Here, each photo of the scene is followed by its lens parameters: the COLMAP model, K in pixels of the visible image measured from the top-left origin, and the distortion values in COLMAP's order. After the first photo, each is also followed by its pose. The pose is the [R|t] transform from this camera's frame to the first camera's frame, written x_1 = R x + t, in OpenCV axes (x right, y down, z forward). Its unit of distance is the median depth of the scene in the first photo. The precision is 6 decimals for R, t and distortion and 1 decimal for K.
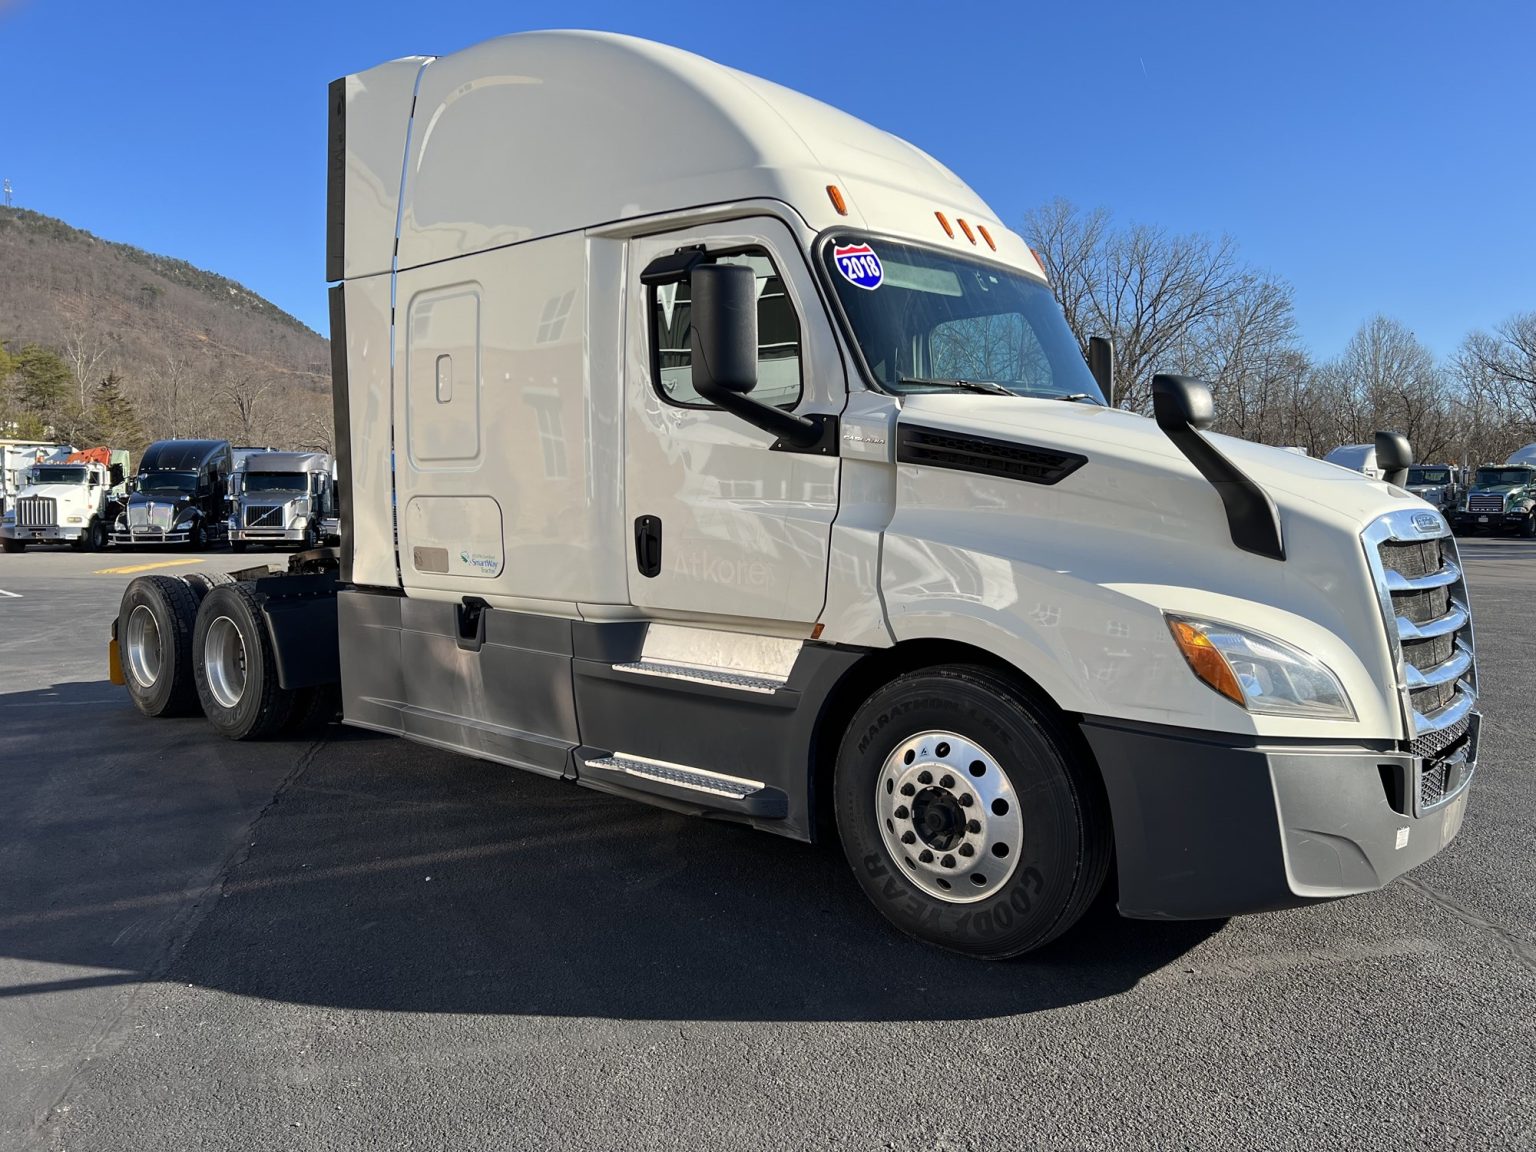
lens RADIAL K [[1244.6, 0, 823.3], [0, 1244.6, 557.5], [0, 0, 1]] dist [-0.055901, 0.204076]
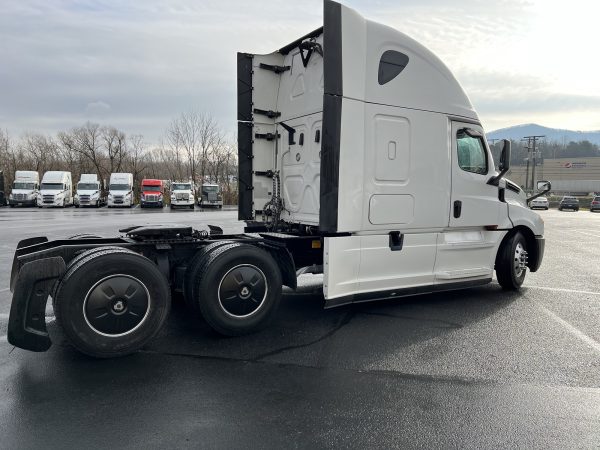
lens RADIAL K [[470.3, 0, 307.6], [0, 470.3, 234.1], [0, 0, 1]] dist [0.001583, -0.000183]
pose [[0.274445, -0.073715, 0.958773, -1.549779], [0.037483, 0.997120, 0.065934, -0.043224], [-0.960872, 0.017843, 0.276417, 1.034276]]
